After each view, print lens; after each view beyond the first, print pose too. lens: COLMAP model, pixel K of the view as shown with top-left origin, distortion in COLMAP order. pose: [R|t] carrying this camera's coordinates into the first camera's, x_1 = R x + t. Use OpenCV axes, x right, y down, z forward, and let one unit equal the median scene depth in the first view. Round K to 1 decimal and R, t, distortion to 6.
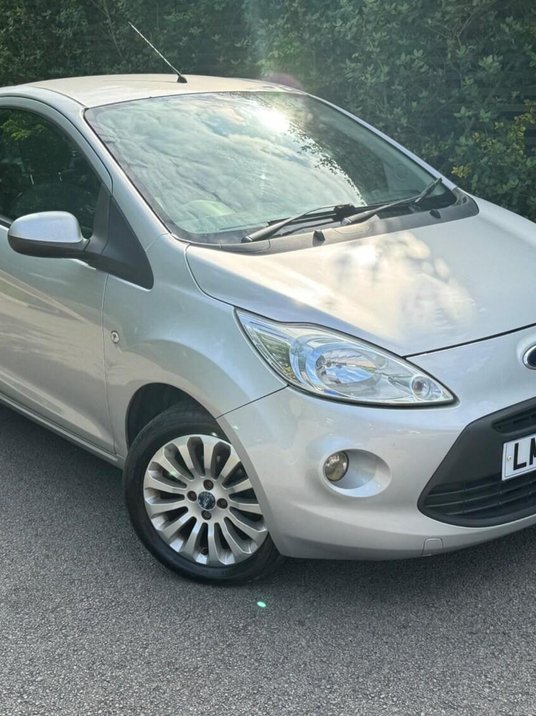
lens RADIAL K [[888.1, 0, 271.6], [0, 888.1, 362.2], [0, 0, 1]] dist [0.163772, 0.000000]
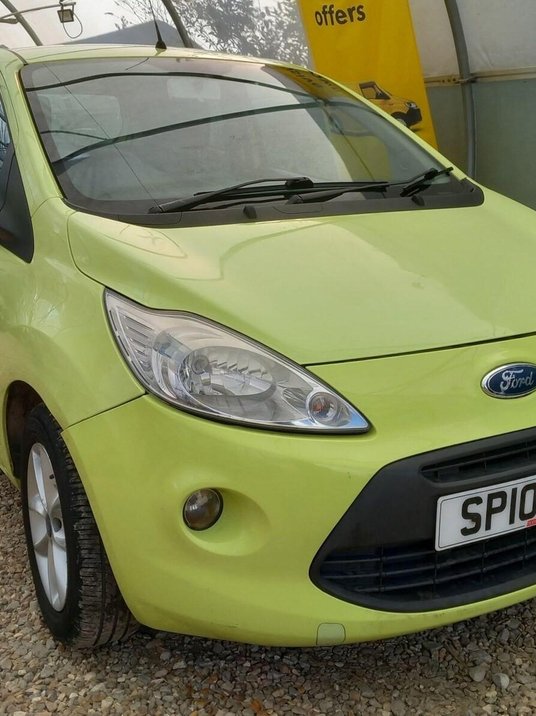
lens RADIAL K [[818.4, 0, 267.6], [0, 818.4, 353.0], [0, 0, 1]] dist [0.177281, 0.000000]
pose [[0.988935, 0.068471, -0.131599, 0.202891], [-0.073081, 0.996859, -0.030526, 0.006475], [0.129096, 0.039805, 0.990833, 0.330673]]
